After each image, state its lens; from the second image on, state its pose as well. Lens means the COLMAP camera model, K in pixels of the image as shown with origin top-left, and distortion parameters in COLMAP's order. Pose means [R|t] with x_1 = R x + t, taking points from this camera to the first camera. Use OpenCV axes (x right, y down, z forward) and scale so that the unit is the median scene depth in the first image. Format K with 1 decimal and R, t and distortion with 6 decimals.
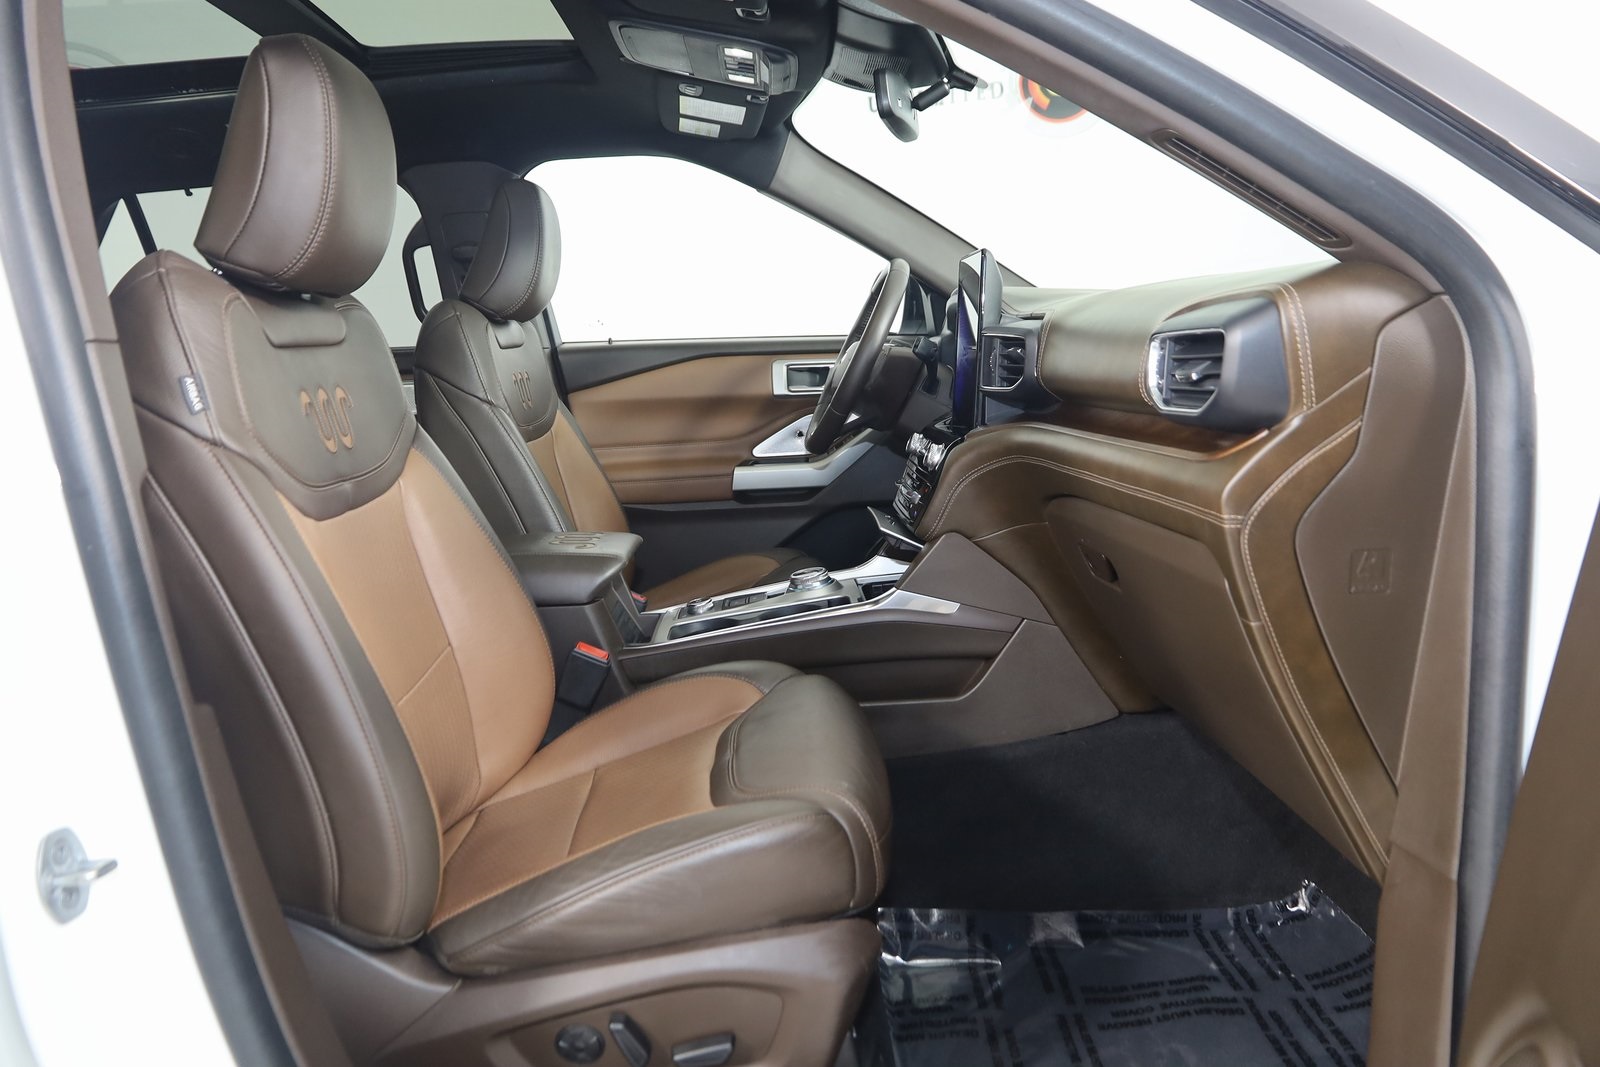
lens RADIAL K [[1094.7, 0, 810.6], [0, 1094.7, 513.5], [0, 0, 1]] dist [-0.130573, 0.087629]
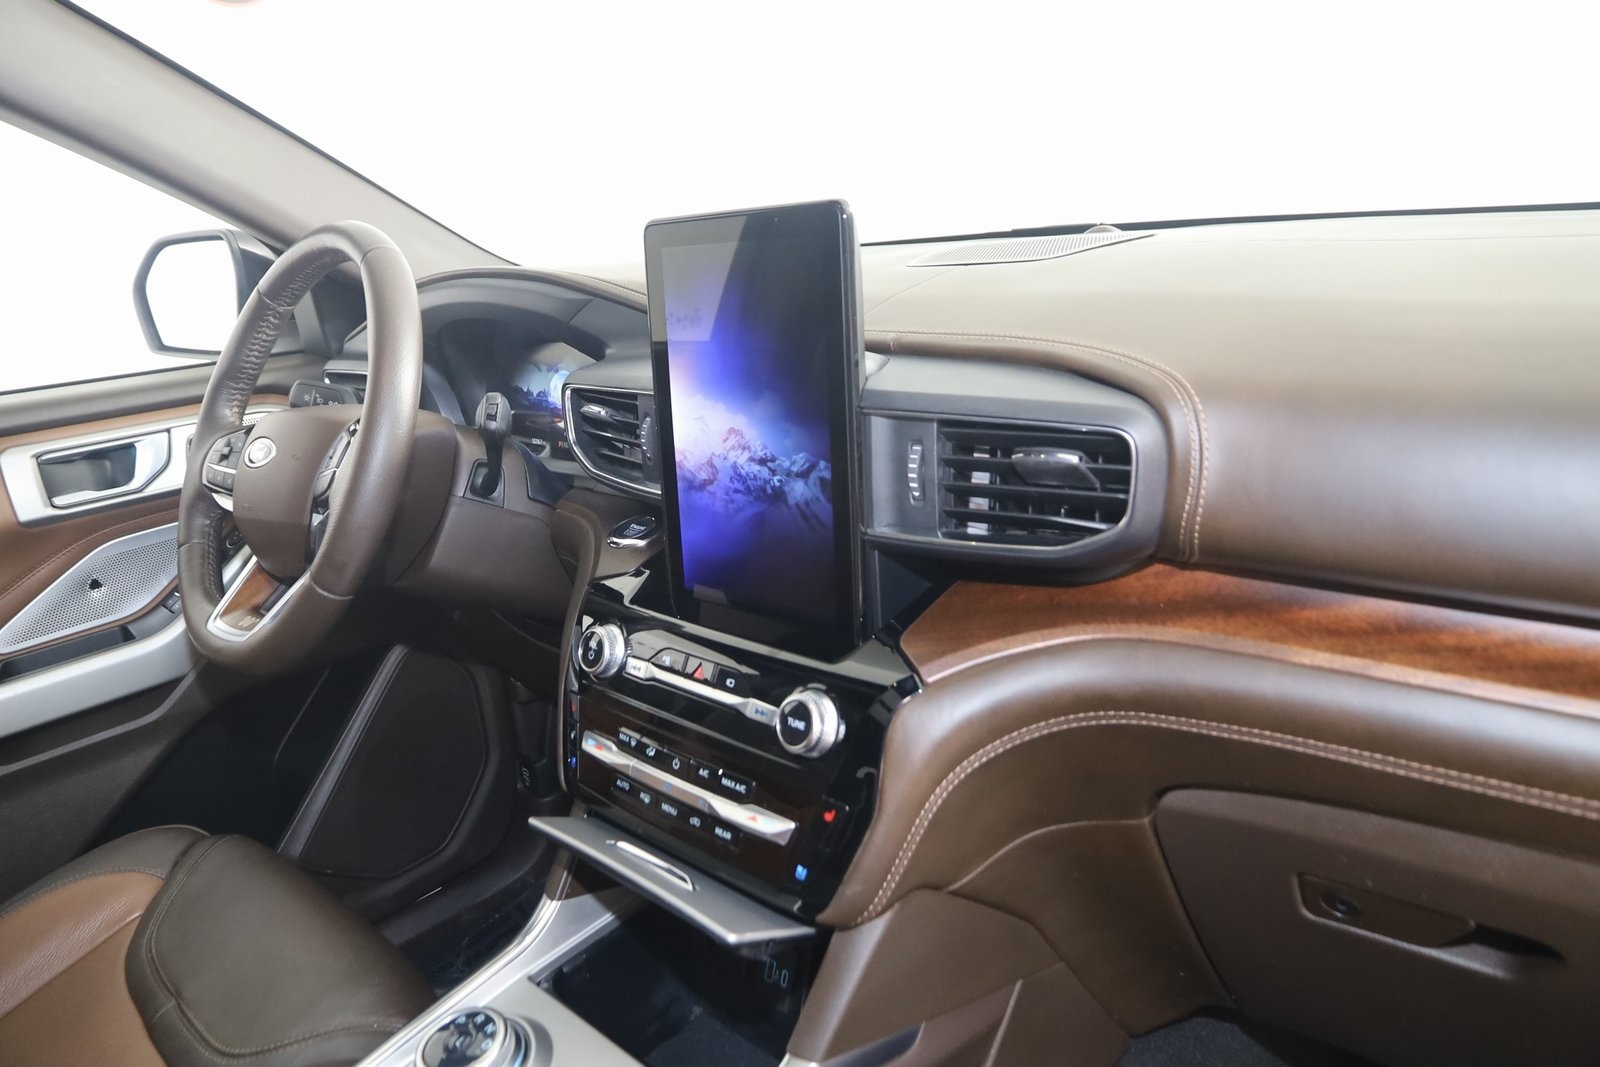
lens RADIAL K [[1094.7, 0, 810.6], [0, 1094.7, 513.5], [0, 0, 1]] dist [-0.130573, 0.087629]
pose [[0.719216, -0.217573, 0.659841, -0.152208], [0.172111, 0.975895, 0.134188, -0.205567], [-0.673132, 0.017056, 0.739326, 0.787403]]
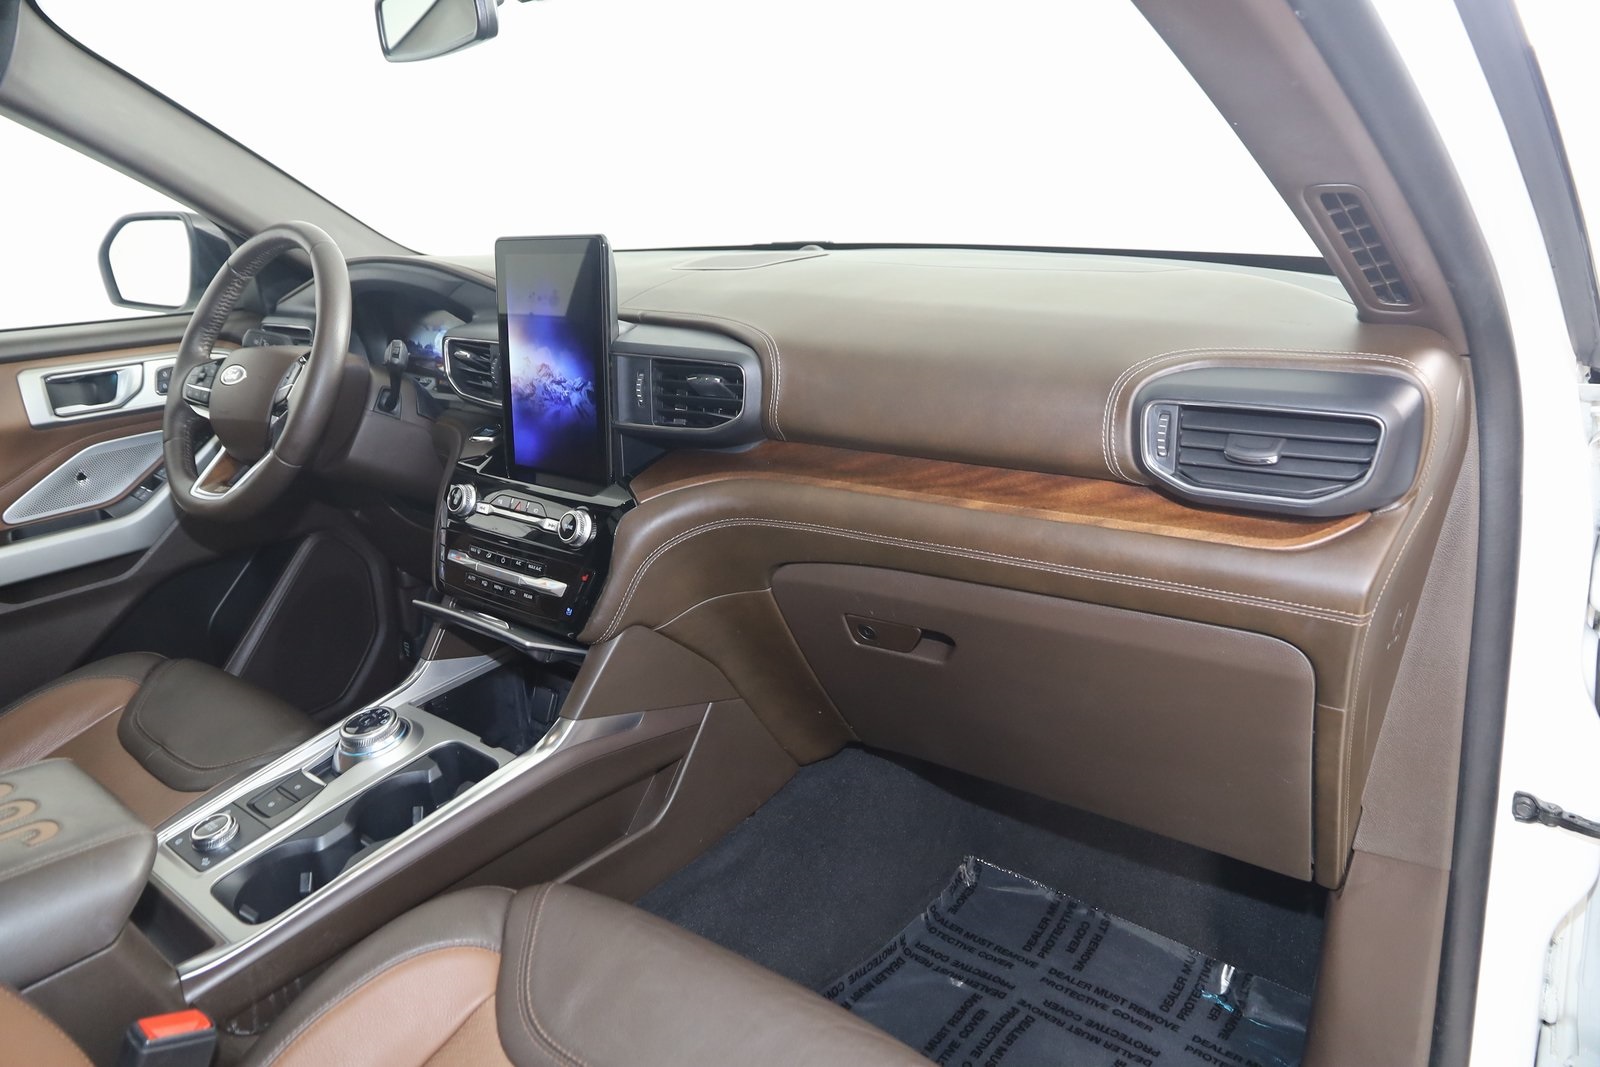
lens RADIAL K [[1094.7, 0, 810.6], [0, 1094.7, 513.5], [0, 0, 1]] dist [-0.130573, 0.087629]
pose [[0.653235, -0.207339, 0.728213, -0.344062], [0.128949, 0.978190, 0.162841, -0.178337], [-0.746094, -0.012471, 0.665724, 0.458184]]
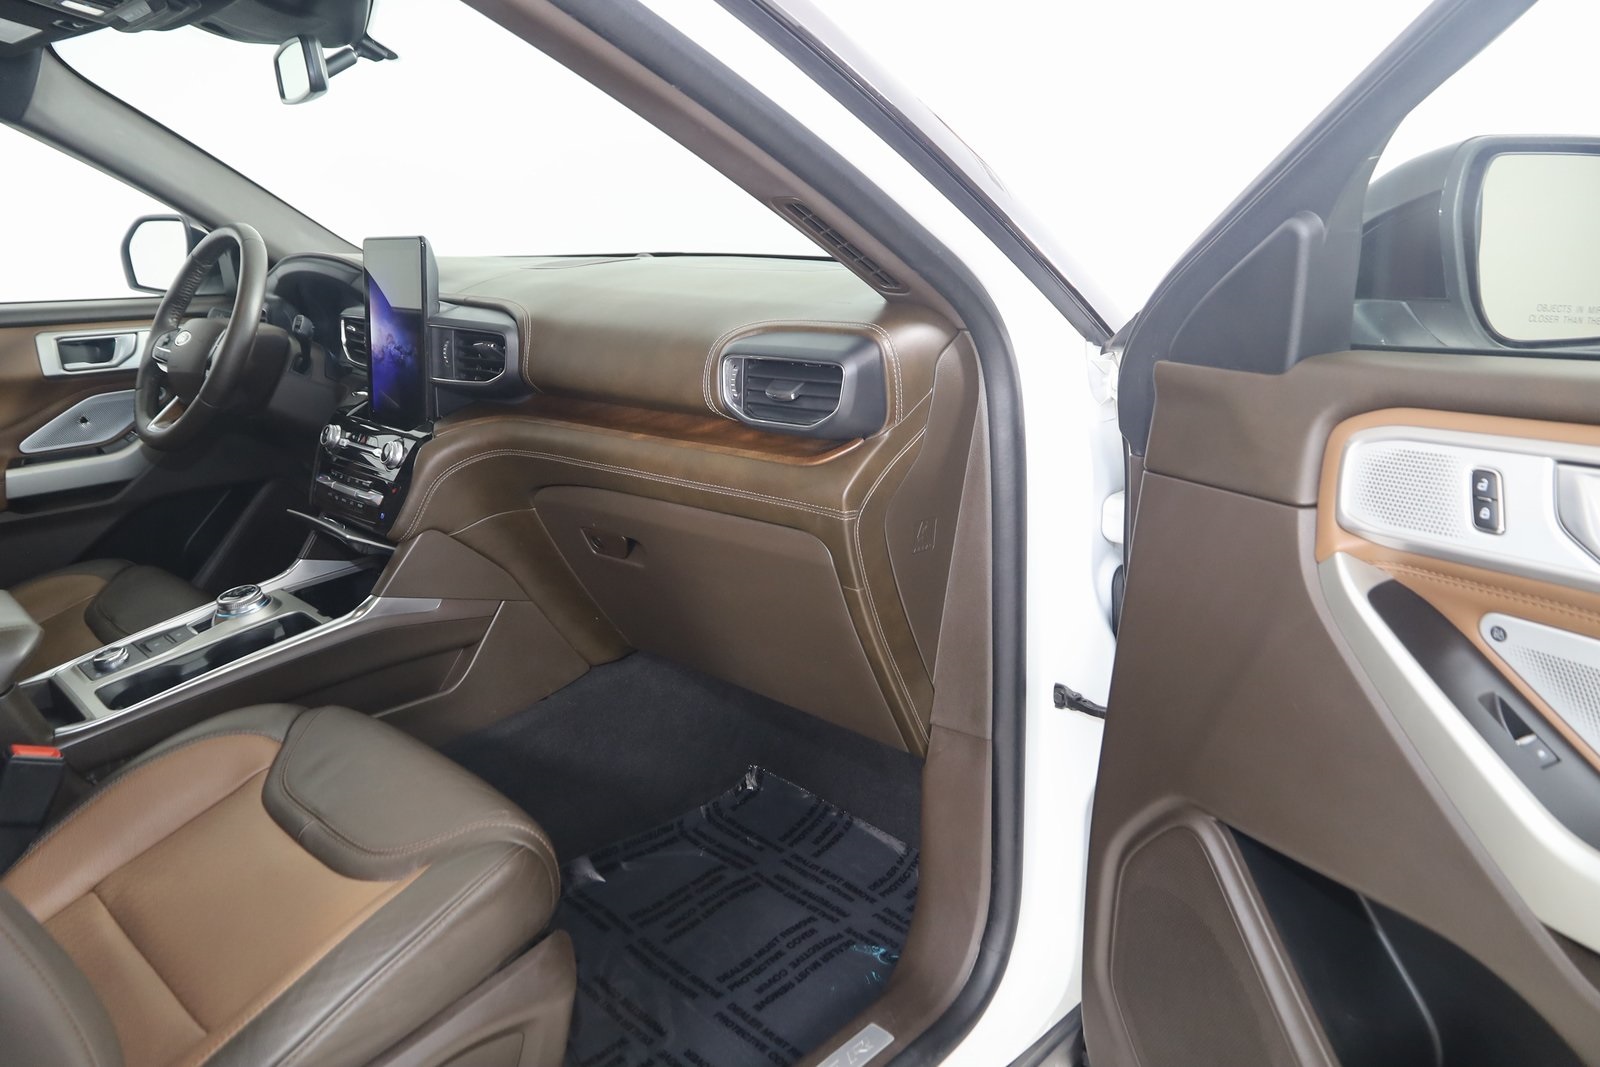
lens RADIAL K [[1094.7, 0, 810.6], [0, 1094.7, 513.5], [0, 0, 1]] dist [-0.130573, 0.087629]
pose [[0.713700, -0.154902, 0.683108, -0.313711], [0.091059, 0.987483, 0.128786, -0.100038], [-0.694507, -0.029711, 0.718872, 0.068101]]
